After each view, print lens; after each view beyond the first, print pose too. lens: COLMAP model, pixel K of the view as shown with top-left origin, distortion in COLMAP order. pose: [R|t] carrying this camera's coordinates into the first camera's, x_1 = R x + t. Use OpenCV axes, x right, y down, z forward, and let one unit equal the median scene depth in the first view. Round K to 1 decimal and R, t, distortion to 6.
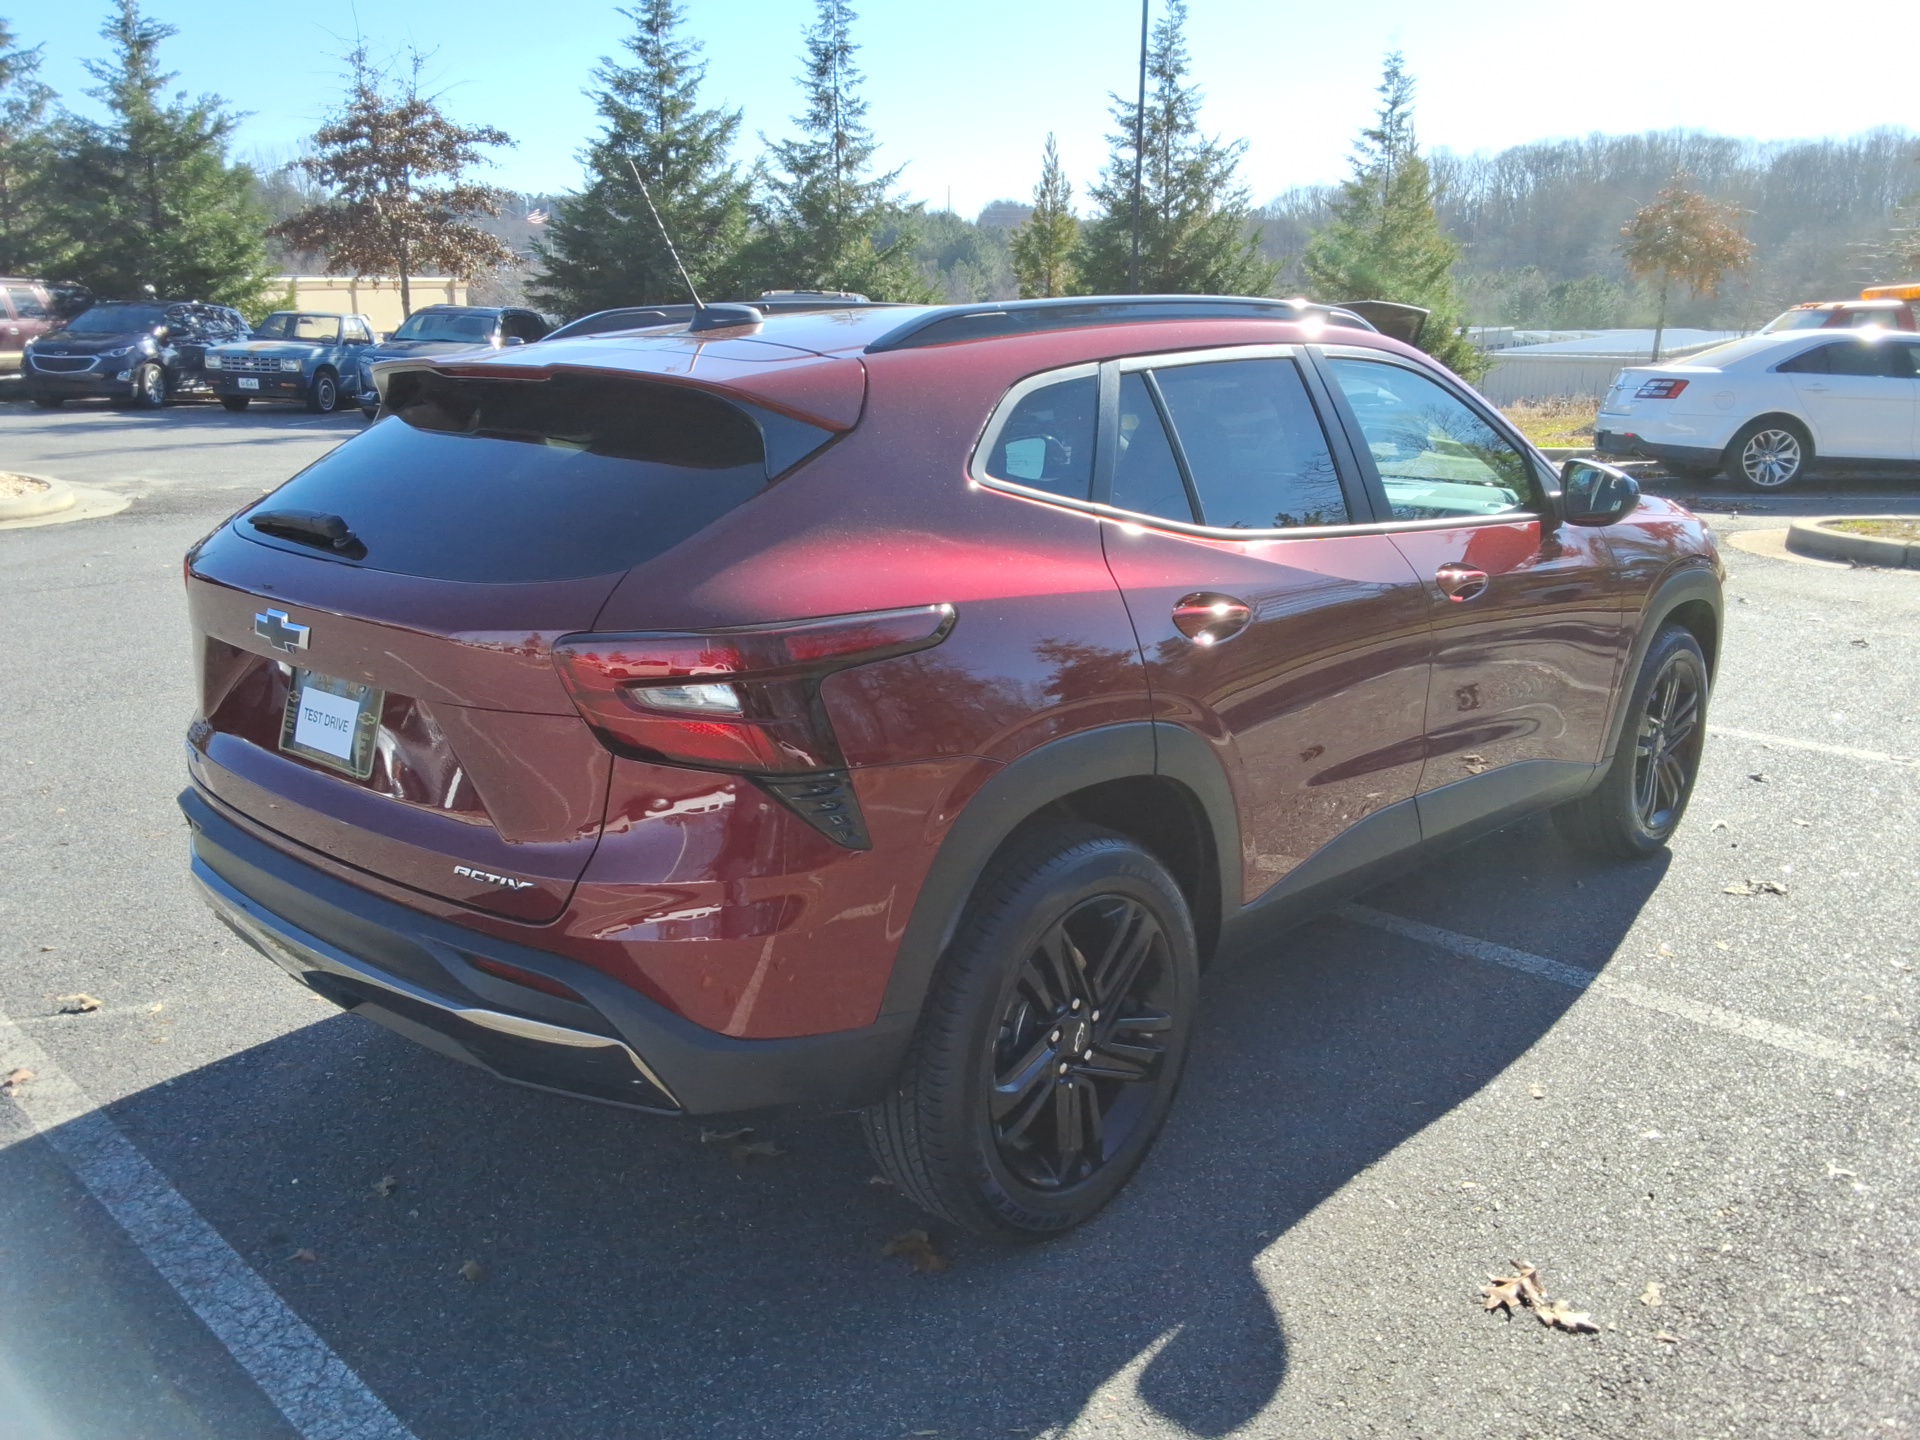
lens RADIAL K [[1537.4, 0, 986.5], [0, 1537.4, 709.6], [0, 0, 1]] dist [0.085570, -0.127774]
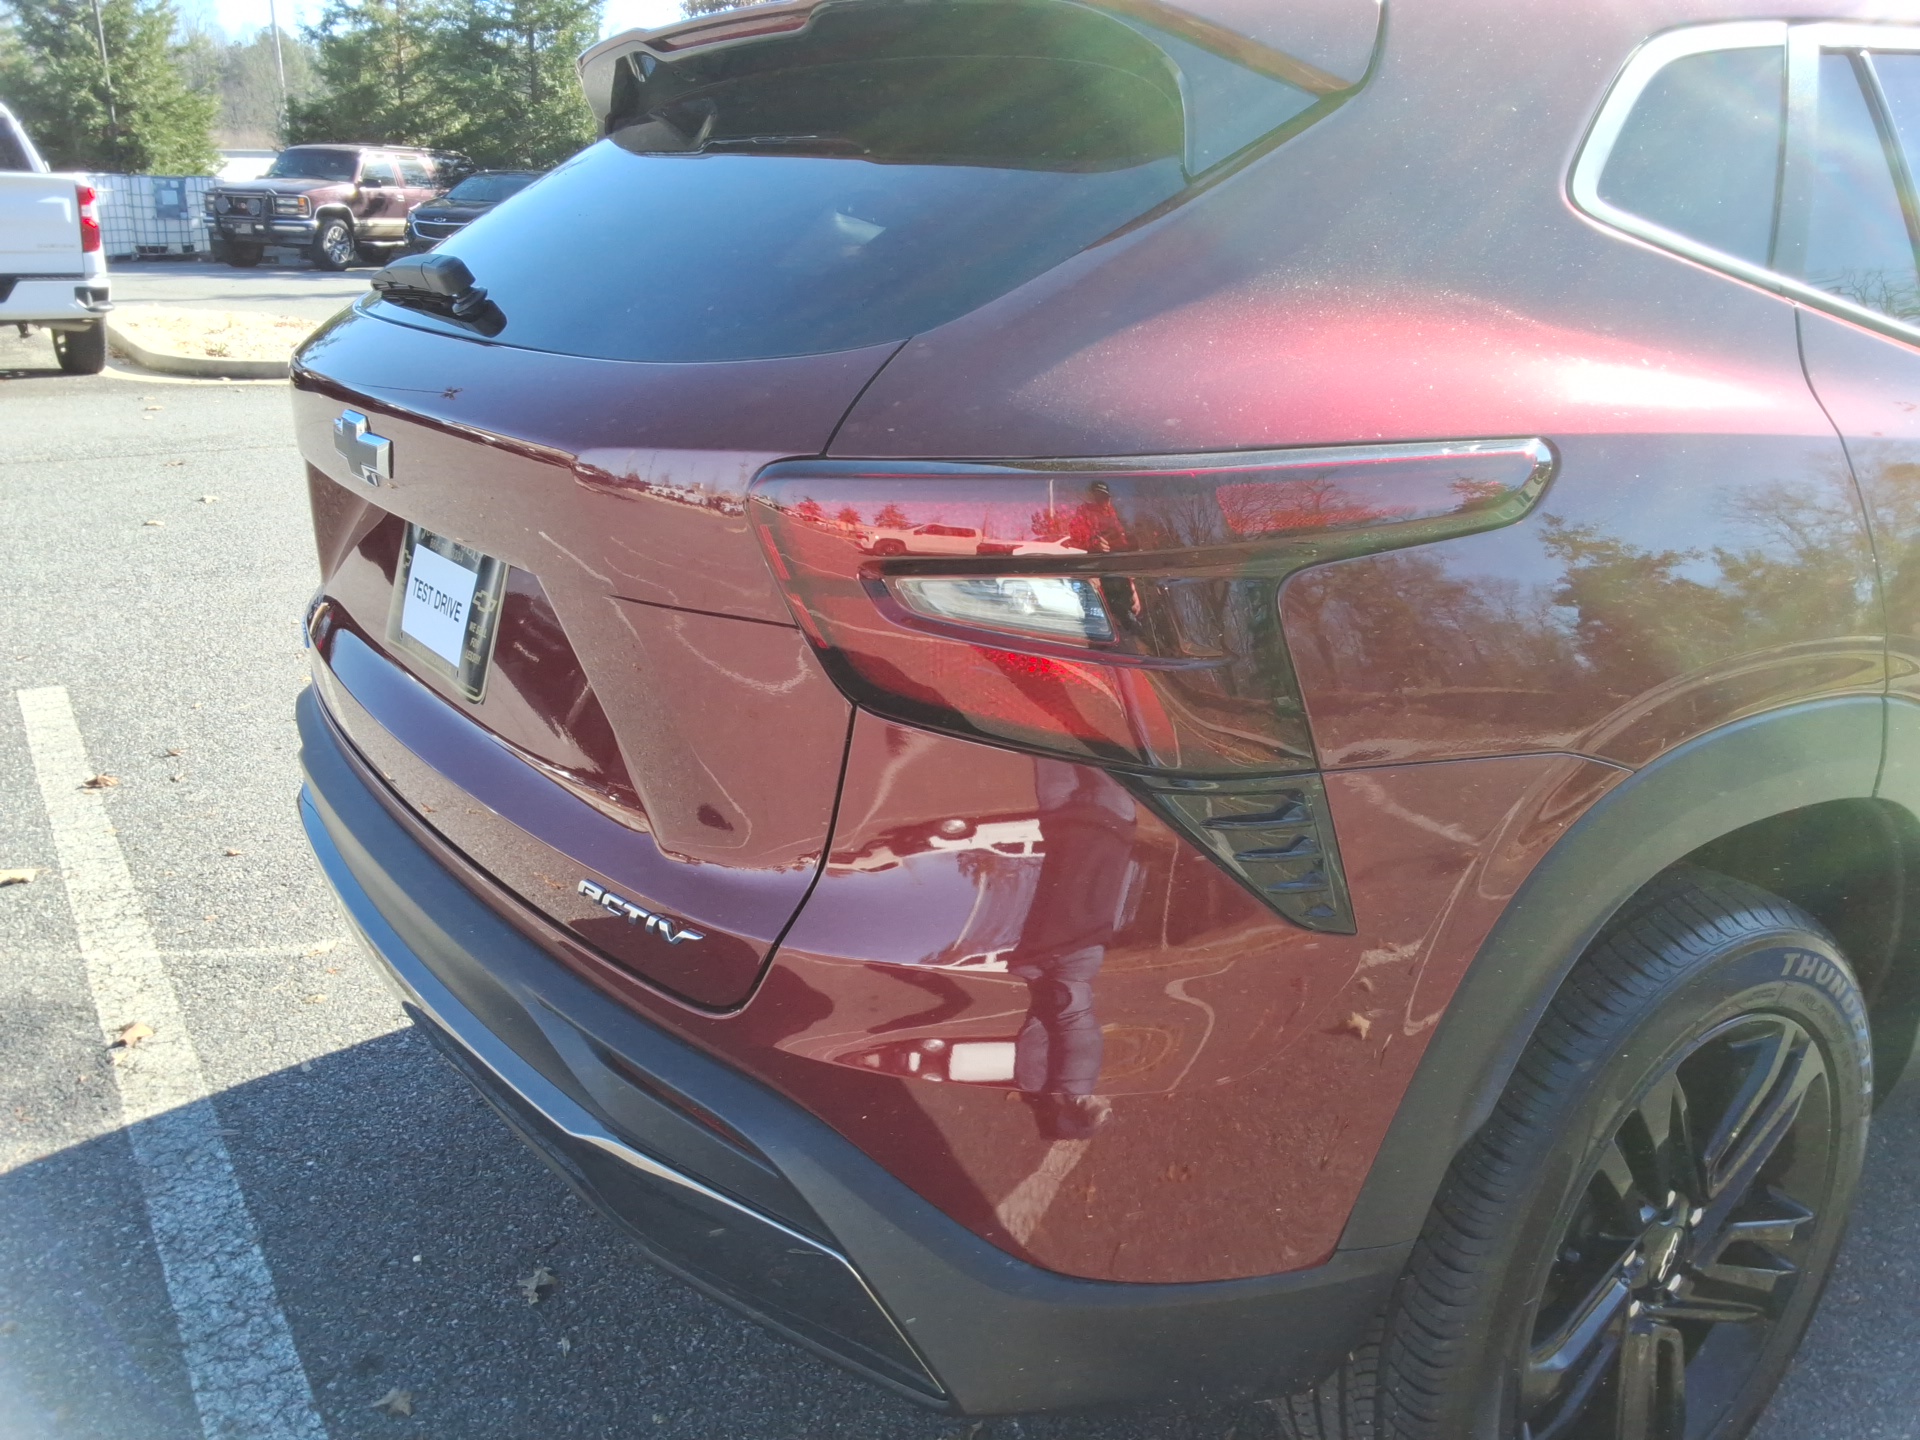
lens RADIAL K [[1537.4, 0, 992.7], [0, 1537.4, 718.9], [0, 0, 1]] dist [0.085570, -0.127774]
pose [[0.977452, 0.075753, -0.197102, -0.066846], [-0.061897, 0.995220, 0.075538, -0.004865], [0.201882, -0.061635, 0.977469, 0.351247]]
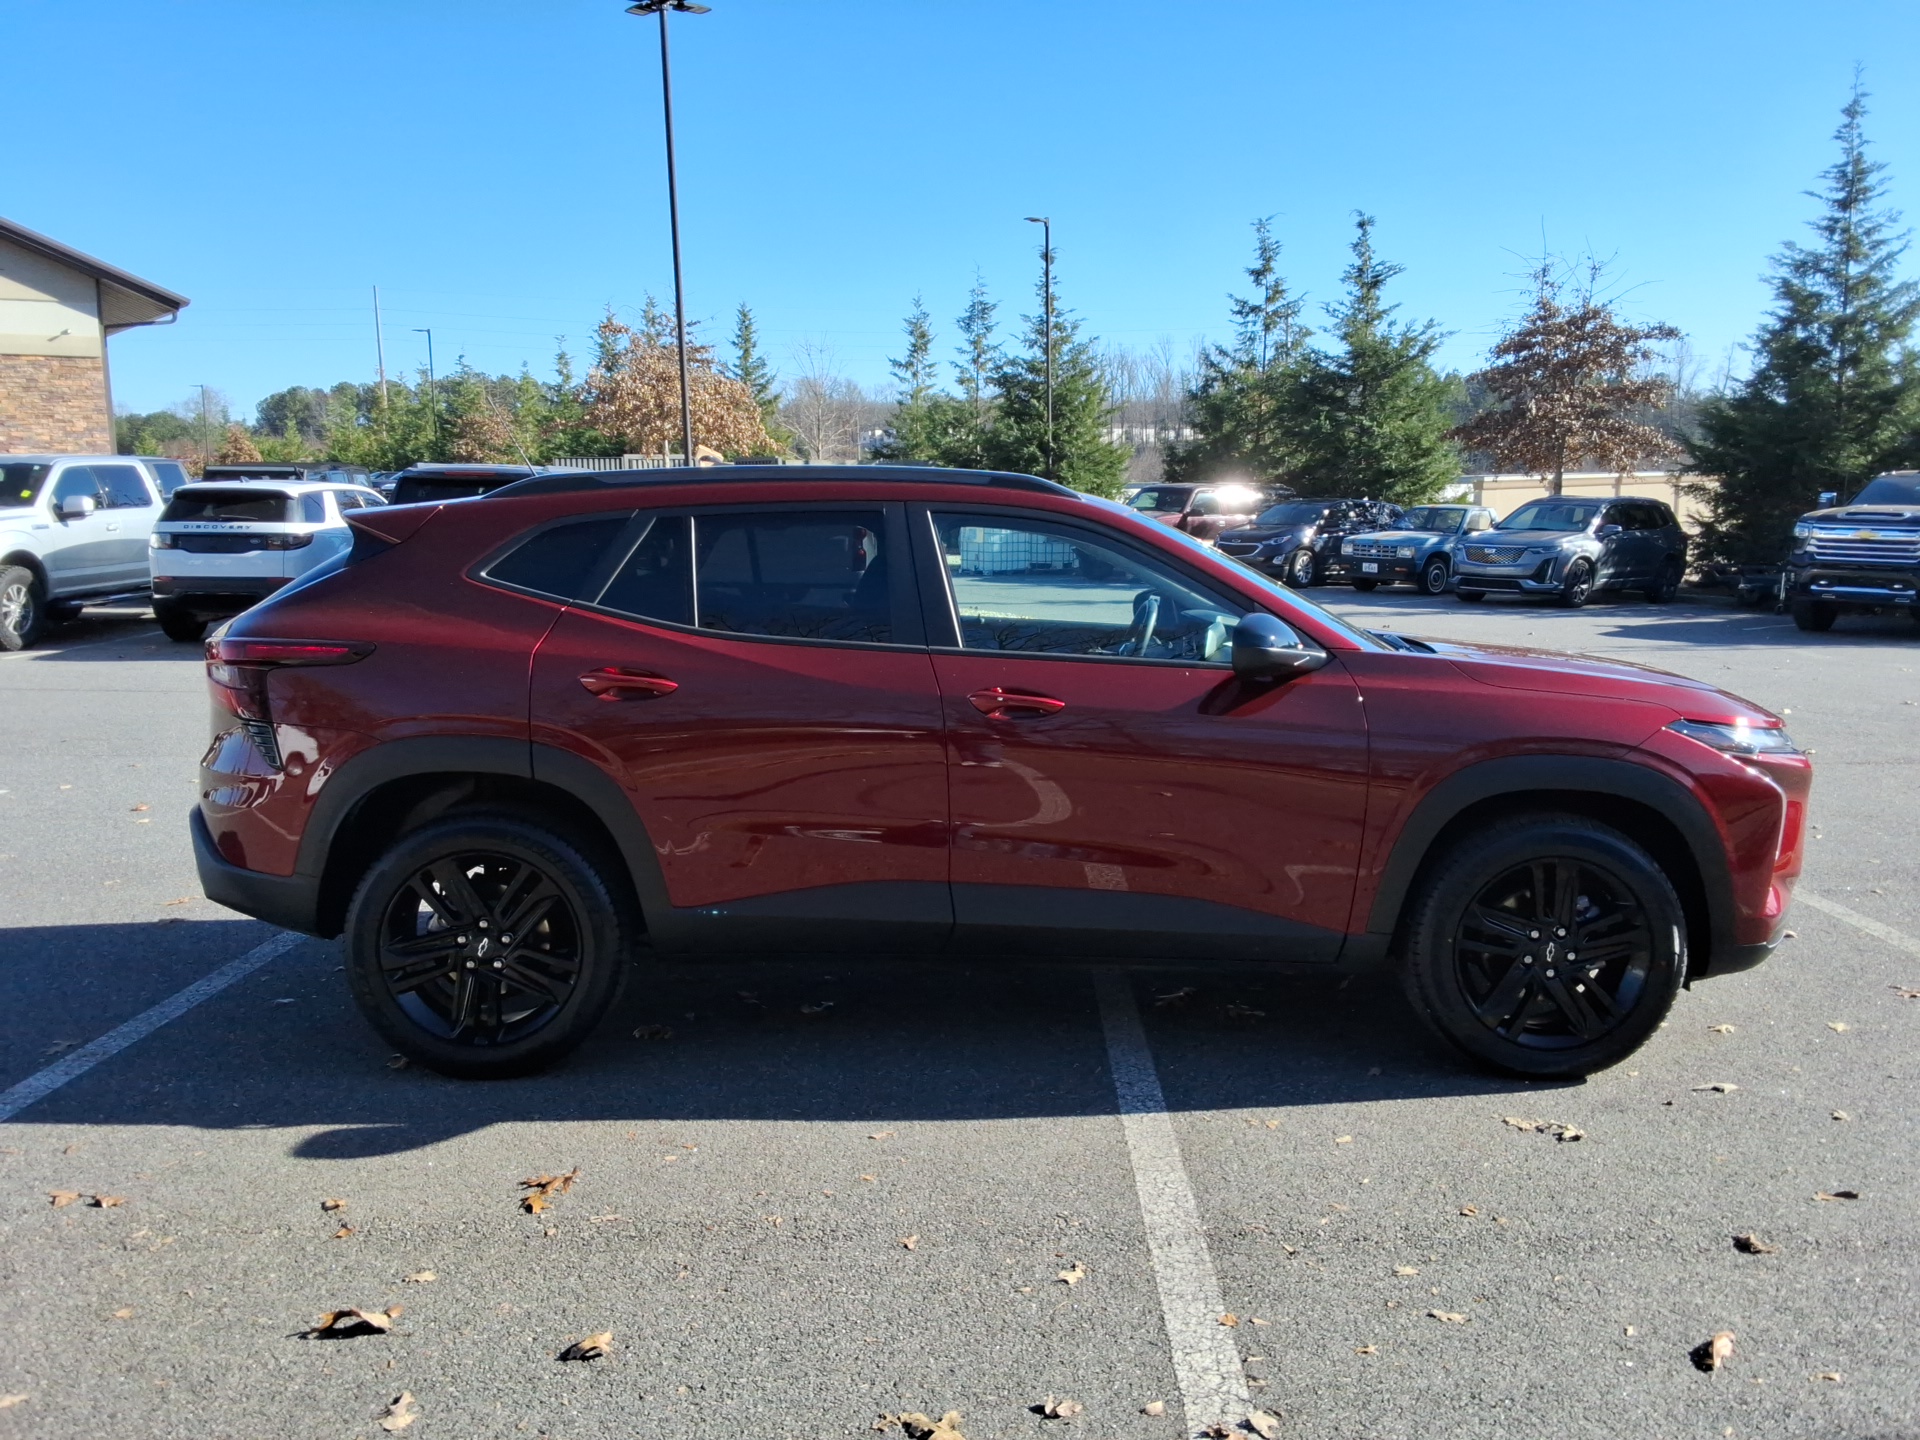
lens RADIAL K [[1537.4, 0, 975.9], [0, 1537.4, 707.1], [0, 0, 1]] dist [0.085570, -0.127774]
pose [[0.694627, 0.080552, -0.714846, 1.077268], [-0.167494, 0.984510, -0.051818, -0.012870], [0.699600, 0.155727, 0.697359, 0.190661]]
